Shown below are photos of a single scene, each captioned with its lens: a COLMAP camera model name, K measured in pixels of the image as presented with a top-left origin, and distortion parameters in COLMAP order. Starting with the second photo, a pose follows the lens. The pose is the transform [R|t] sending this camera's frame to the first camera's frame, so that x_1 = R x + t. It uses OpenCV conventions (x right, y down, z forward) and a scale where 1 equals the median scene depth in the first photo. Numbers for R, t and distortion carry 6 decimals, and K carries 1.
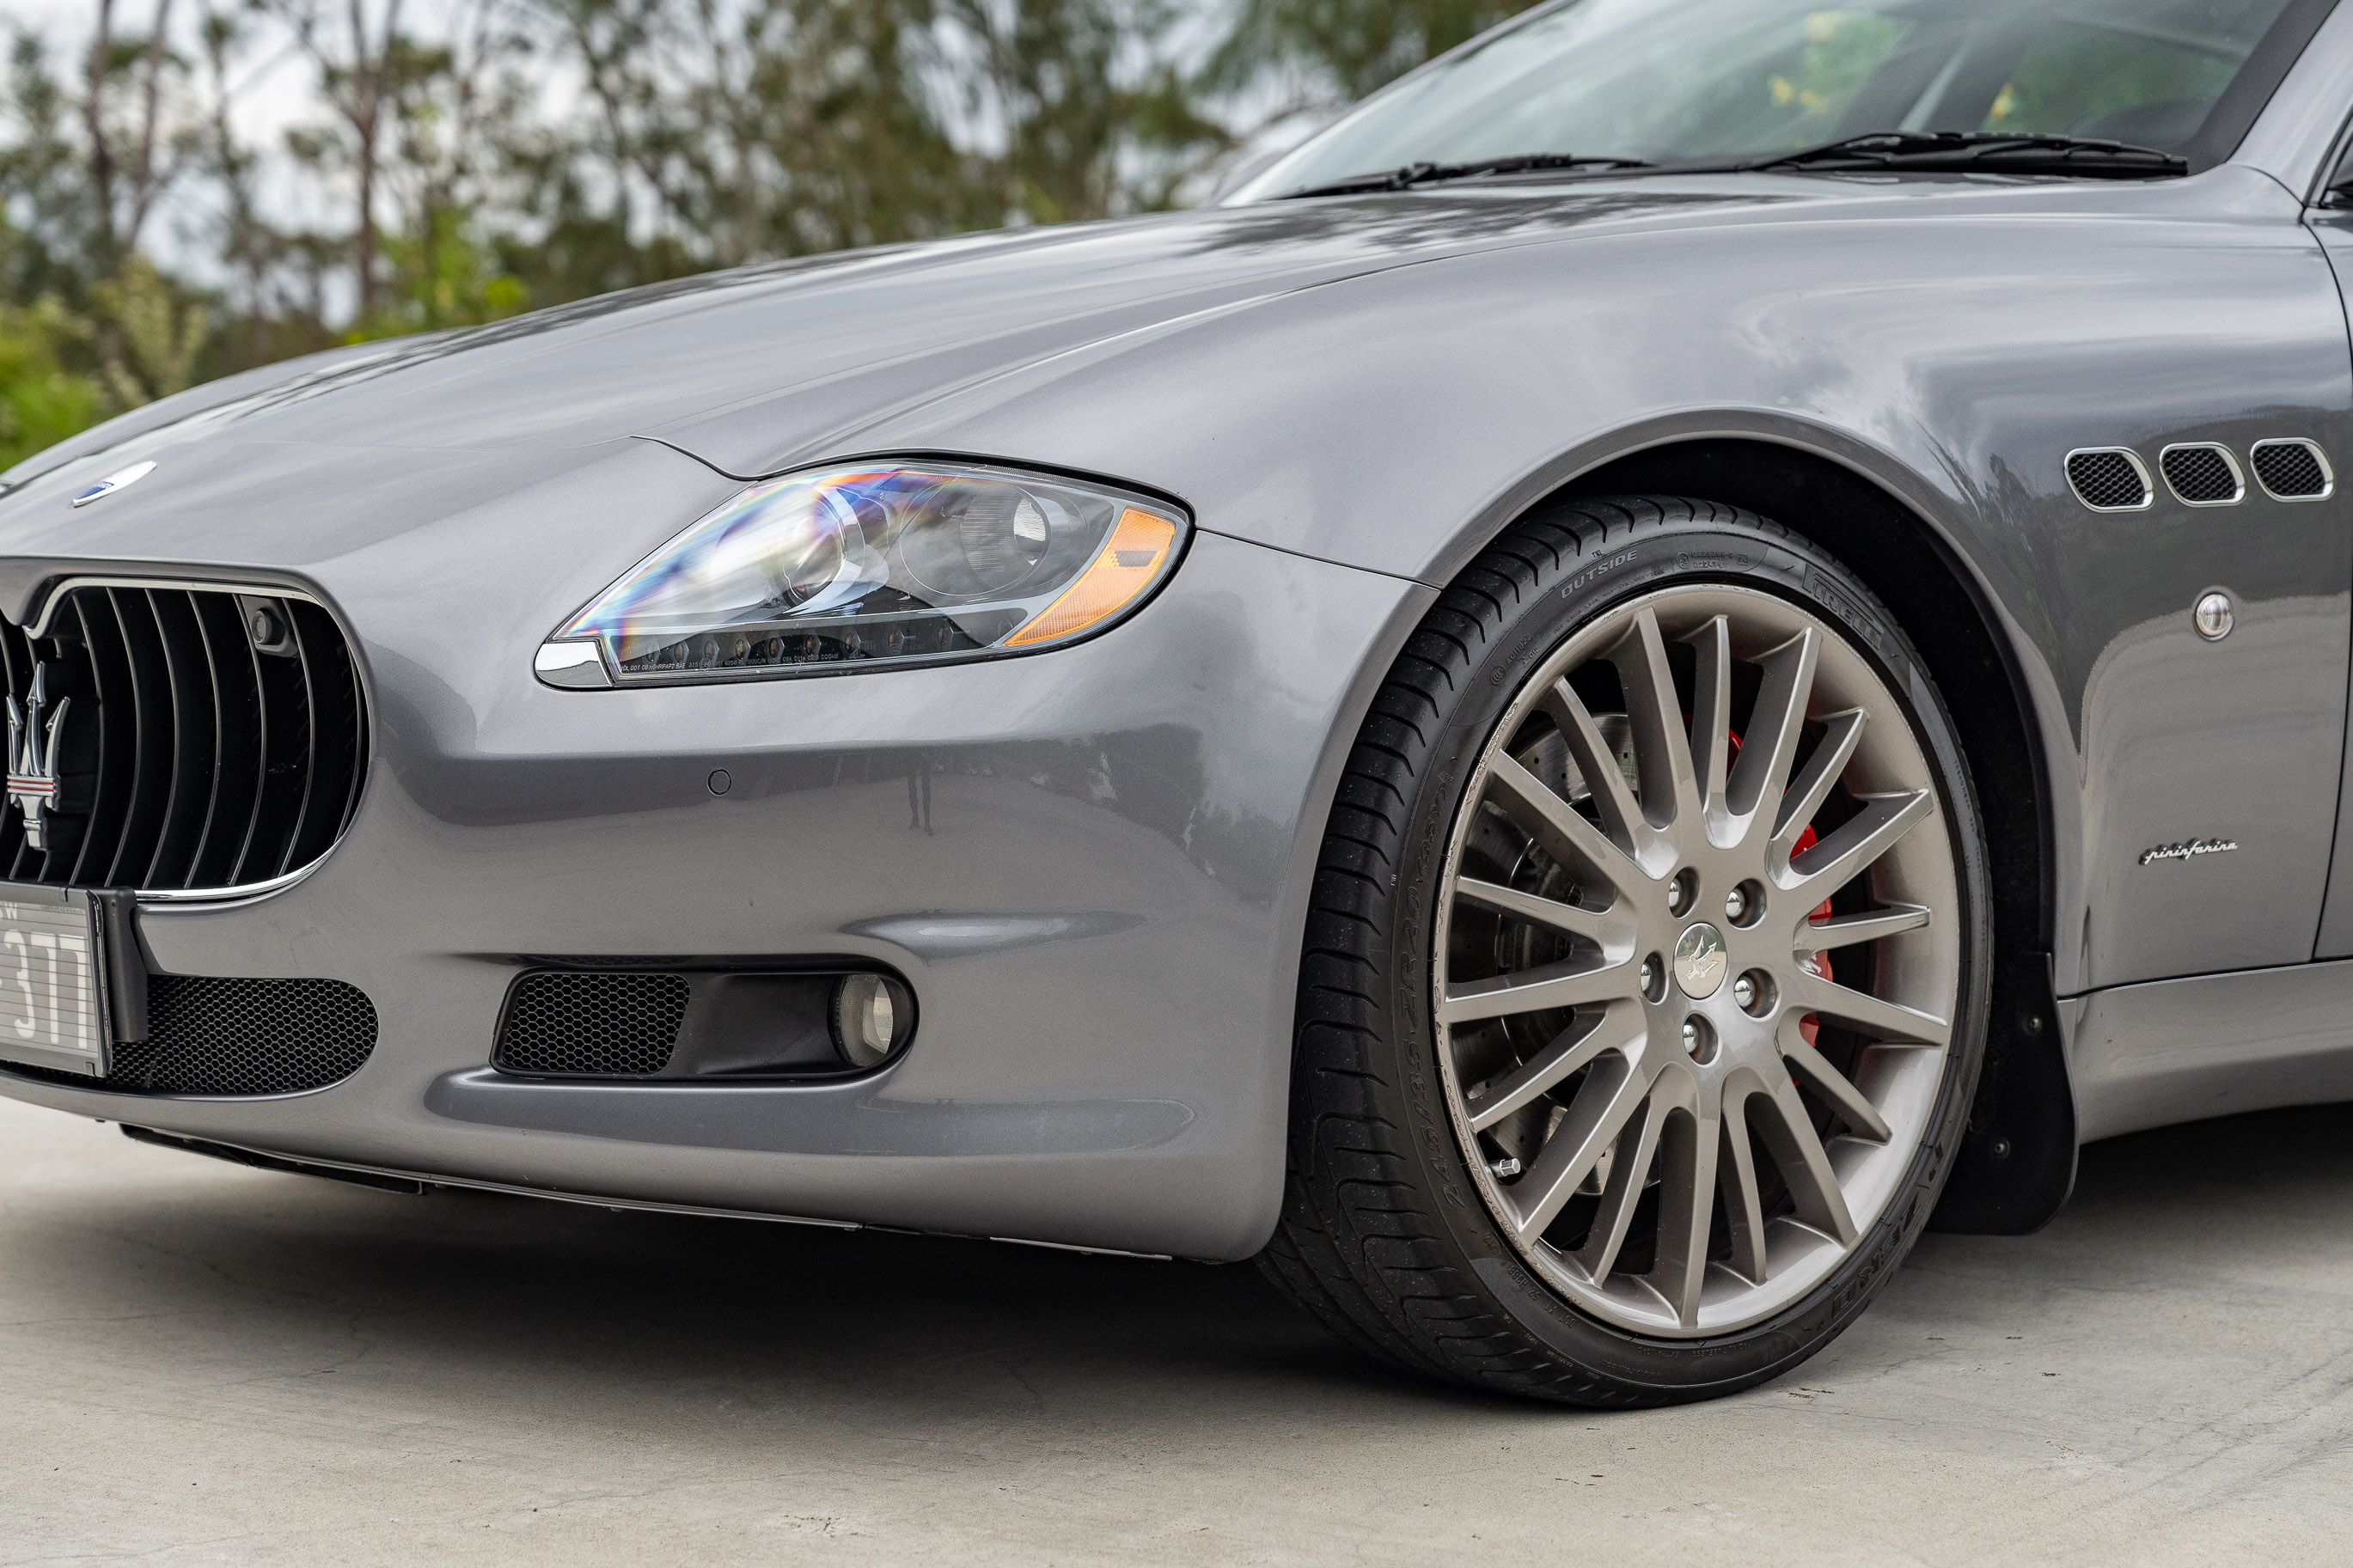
lens RADIAL K [[4539.0, 0, 1176.5], [0, 4539.0, 784.0], [0, 0, 1]] dist [0.006705, -0.030997]
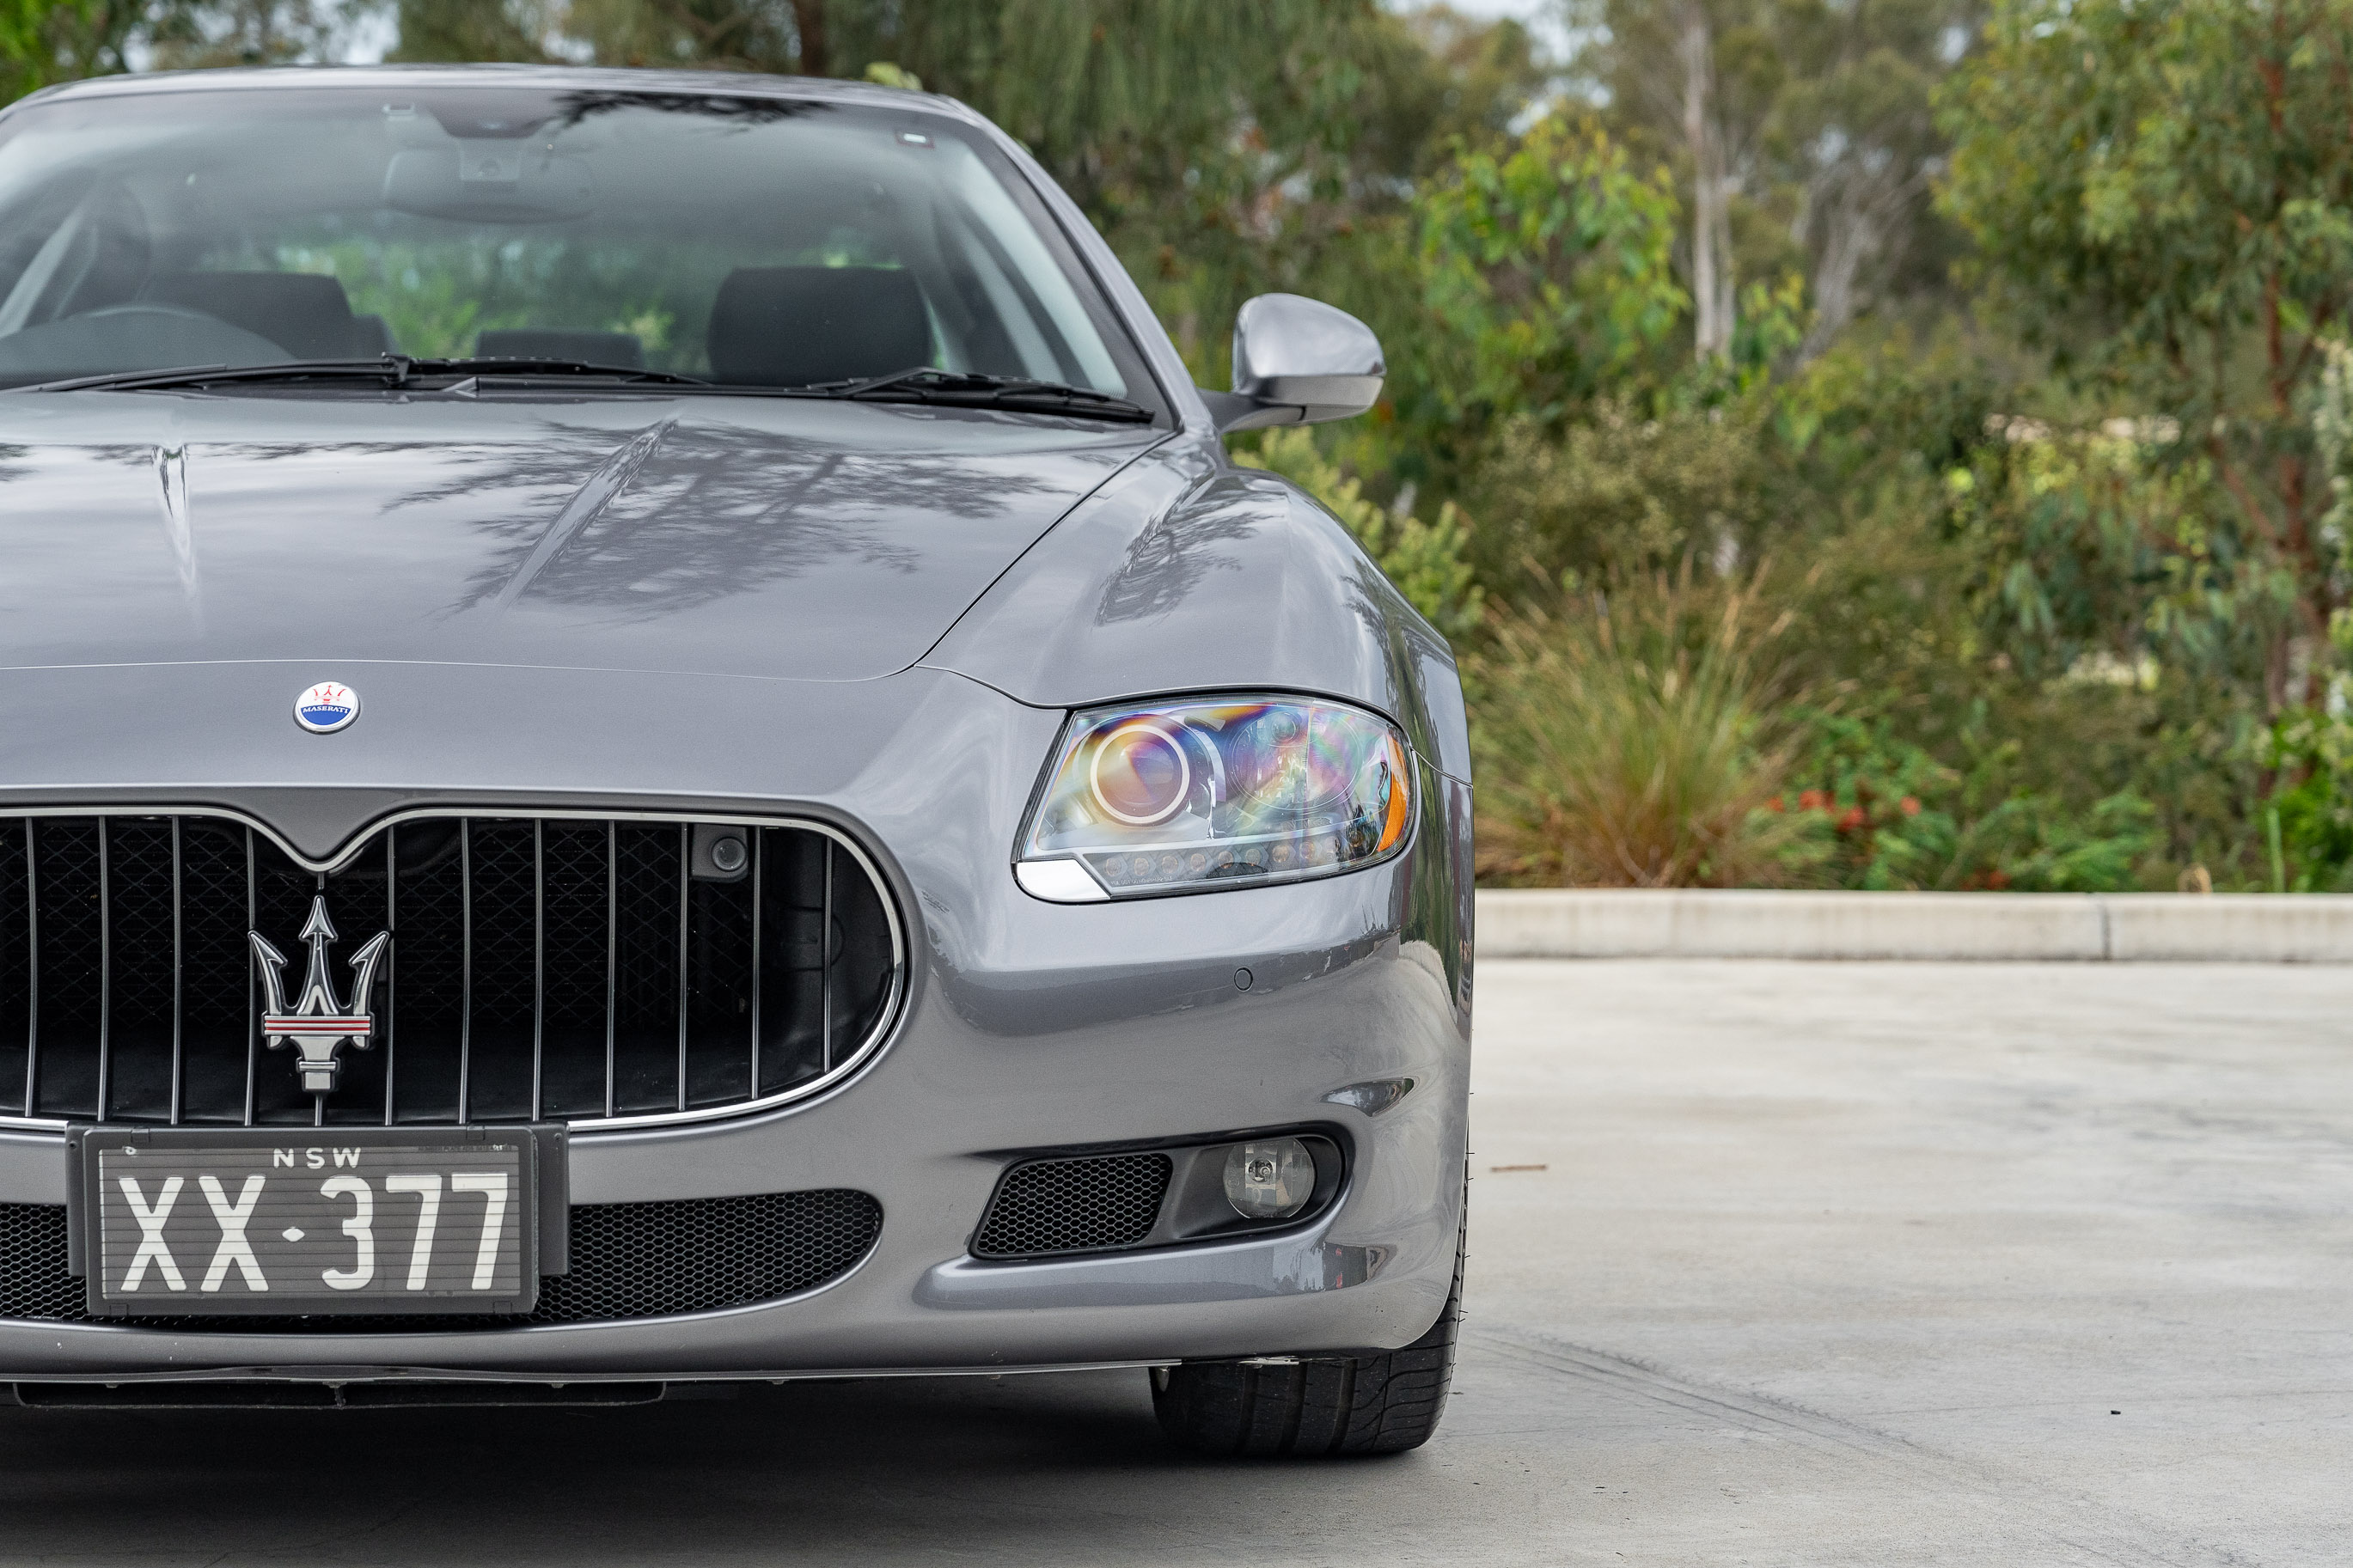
lens RADIAL K [[5107.3, 0, 1176.5], [0, 5107.3, 784.0], [0, 0, 1]] dist [-0.053187, 0.003303]
pose [[0.578690, -0.021627, 0.815261, -1.058670], [0.032383, 0.999469, 0.003527, -0.049998], [-0.814905, 0.024359, 0.579083, 0.241312]]
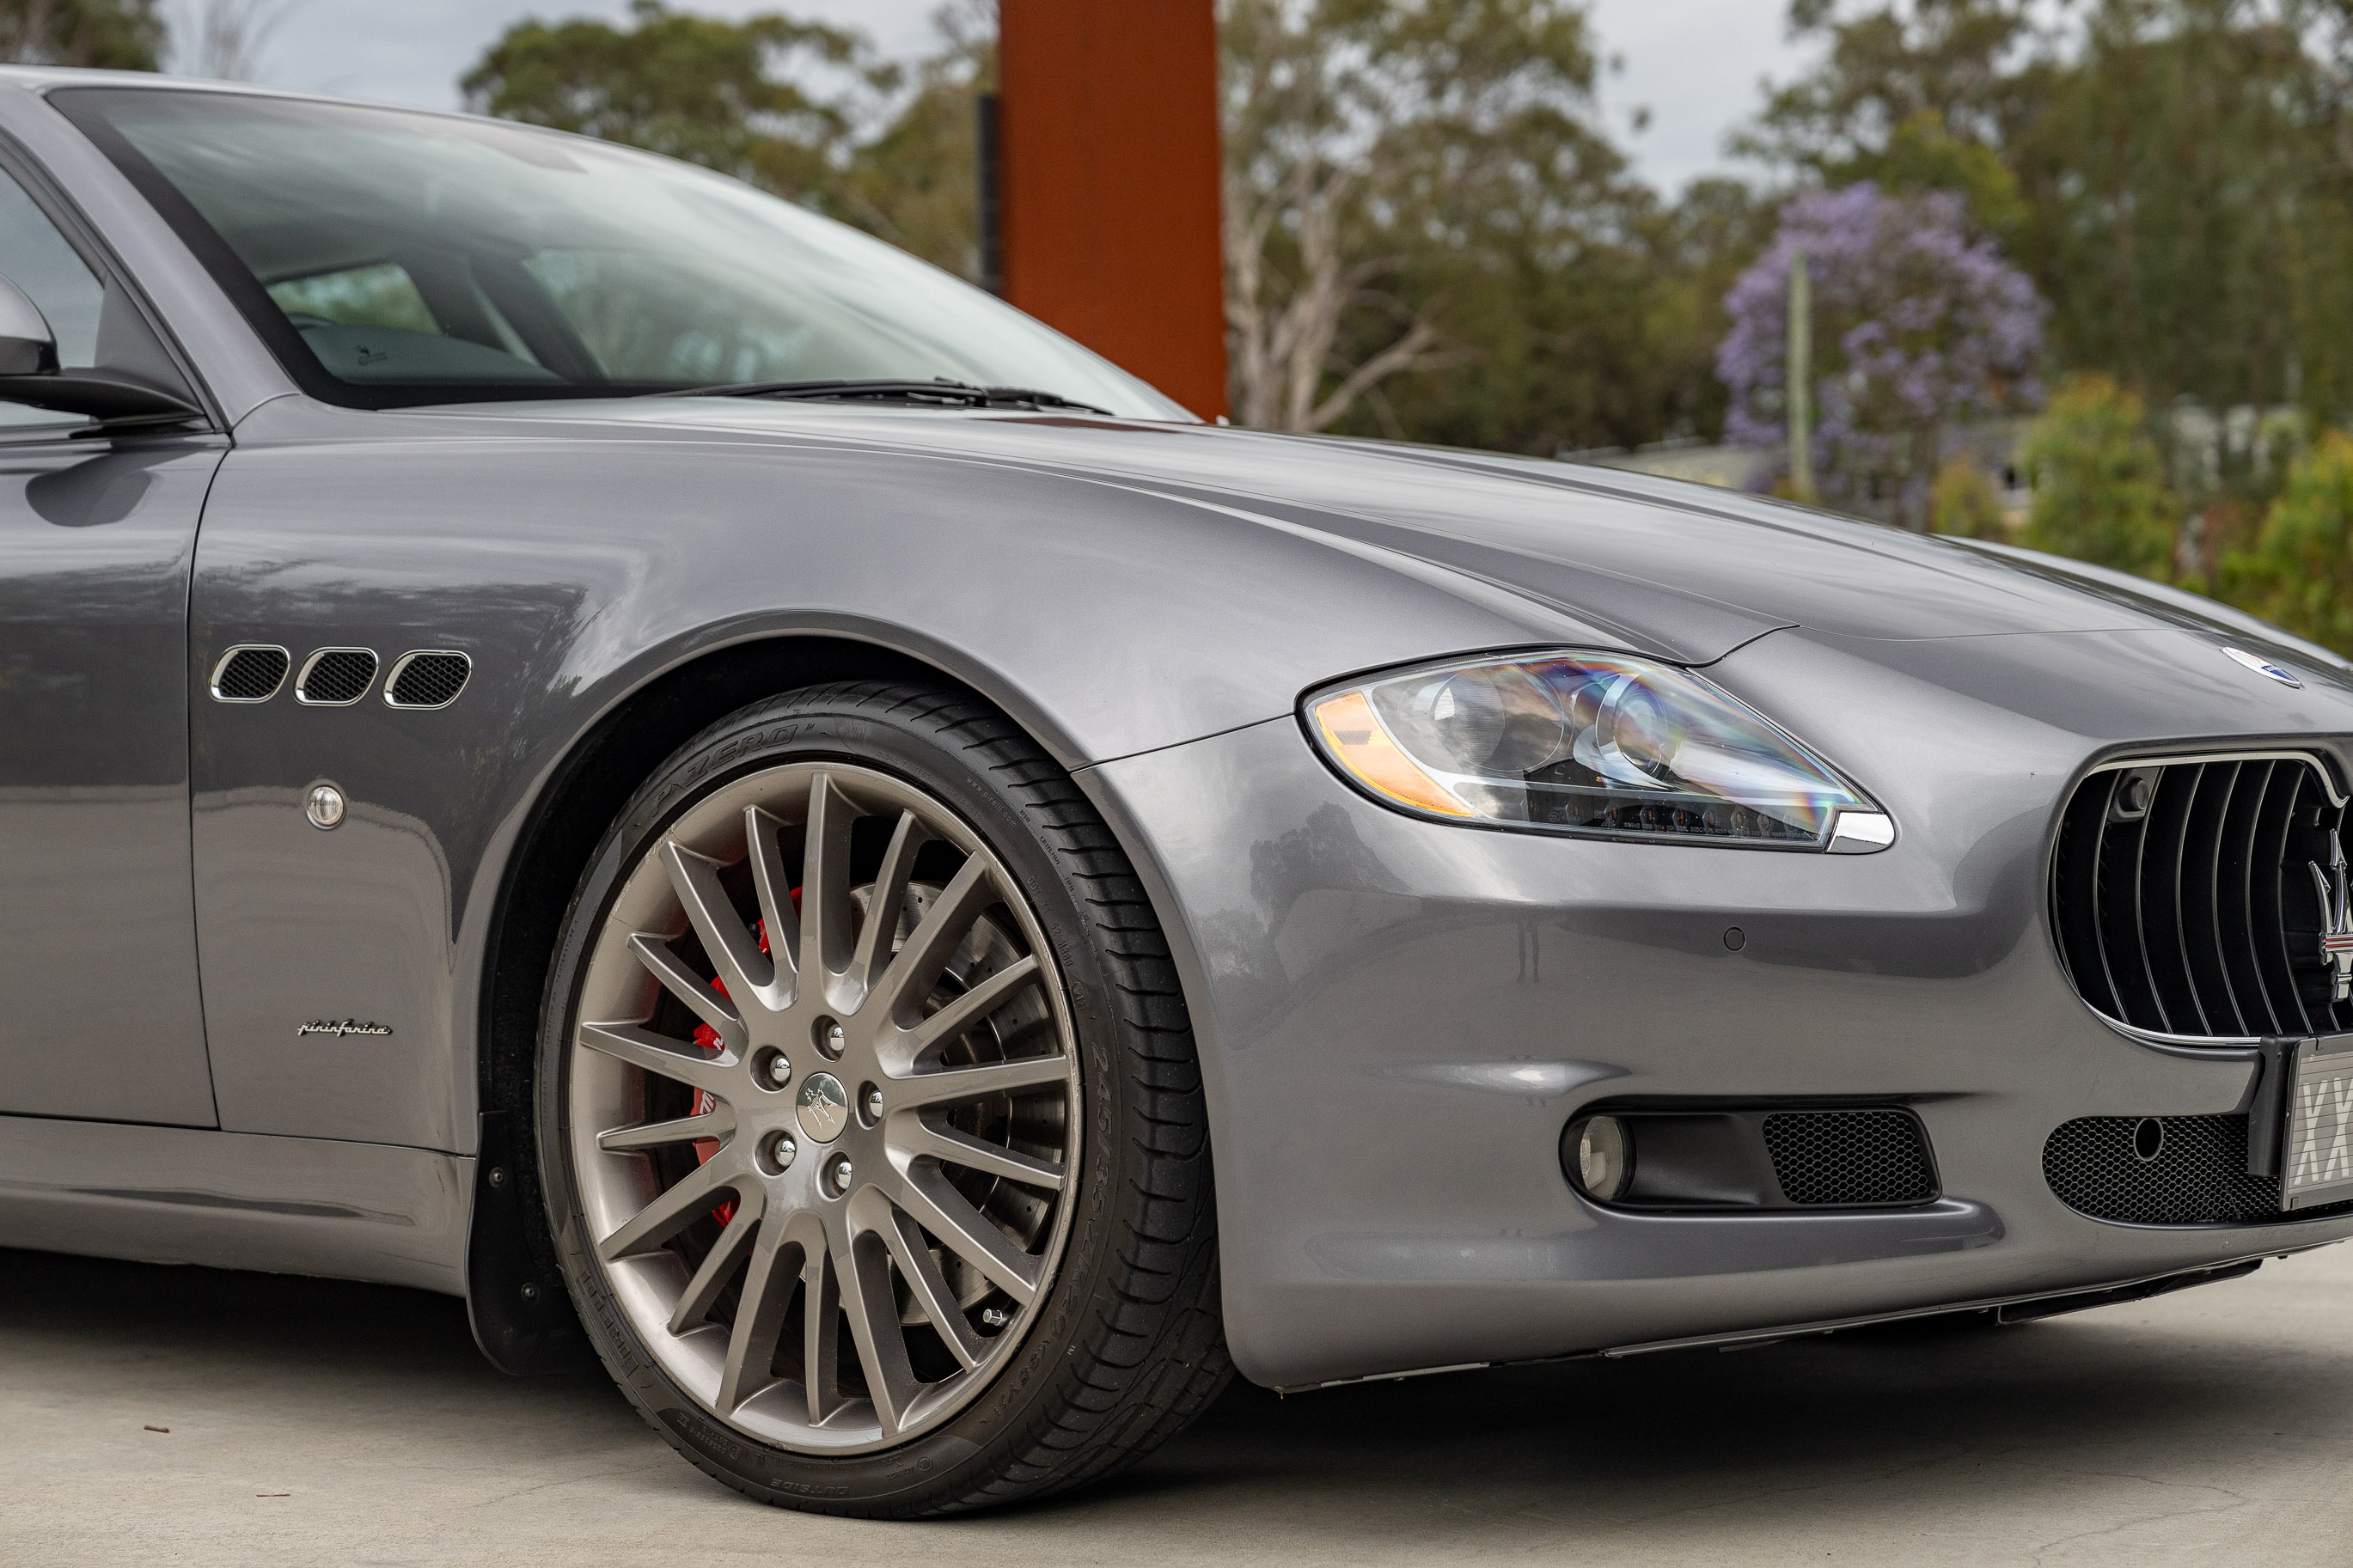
lens RADIAL K [[4539.0, 0, 1176.5], [0, 4539.0, 784.0], [0, 0, 1]] dist [0.006705, -0.030997]
pose [[-0.197053, 0.004043, 0.980384, -1.313784], [0.056676, 0.998366, 0.007274, -0.063649], [-0.978753, 0.056998, -0.196961, 1.544111]]
